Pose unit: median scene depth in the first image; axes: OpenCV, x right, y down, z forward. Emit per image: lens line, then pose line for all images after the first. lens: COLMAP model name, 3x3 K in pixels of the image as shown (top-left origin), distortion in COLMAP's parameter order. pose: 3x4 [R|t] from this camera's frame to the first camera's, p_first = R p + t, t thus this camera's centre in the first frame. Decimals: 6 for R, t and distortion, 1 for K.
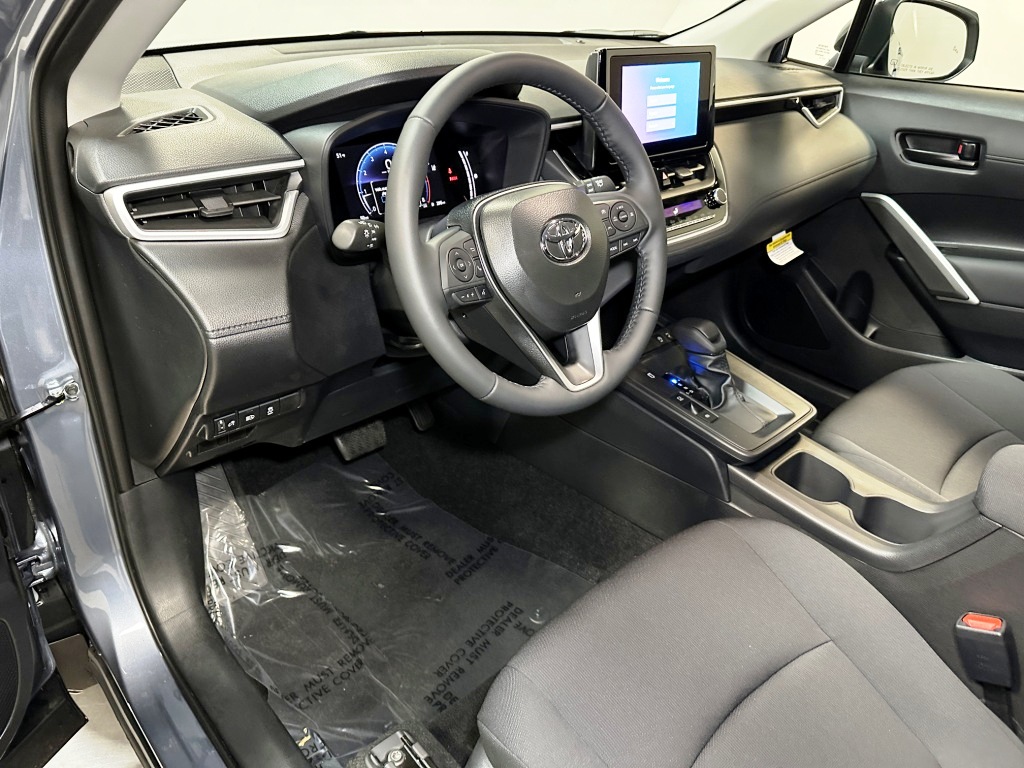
lens RADIAL K [[714.0, 0, 512.0], [0, 714.0, 384.0], [0, 0, 1]] dist [0.000199, 0.001548]
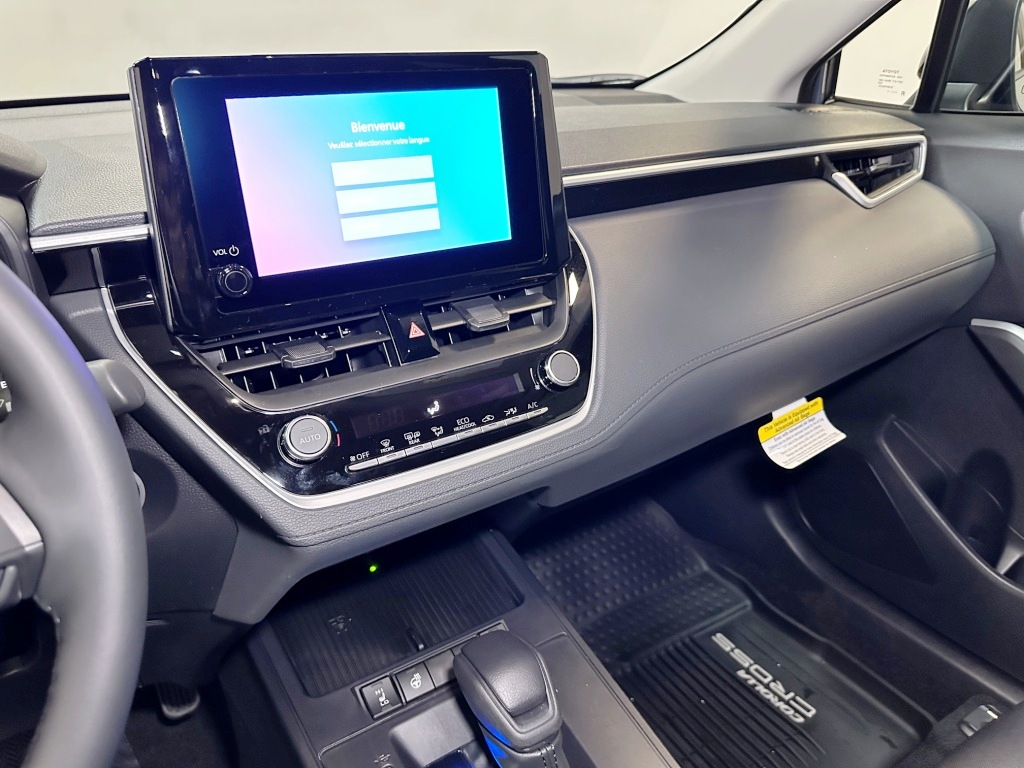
lens RADIAL K [[709.3, 0, 512.0], [0, 709.3, 384.0], [0, 0, 1]] dist [0.004195, -0.034132]
pose [[0.976741, 0.009677, -0.214203, 0.288448], [-0.033055, 0.993835, -0.105831, -0.164773], [0.211858, 0.110450, 0.971039, 0.448549]]
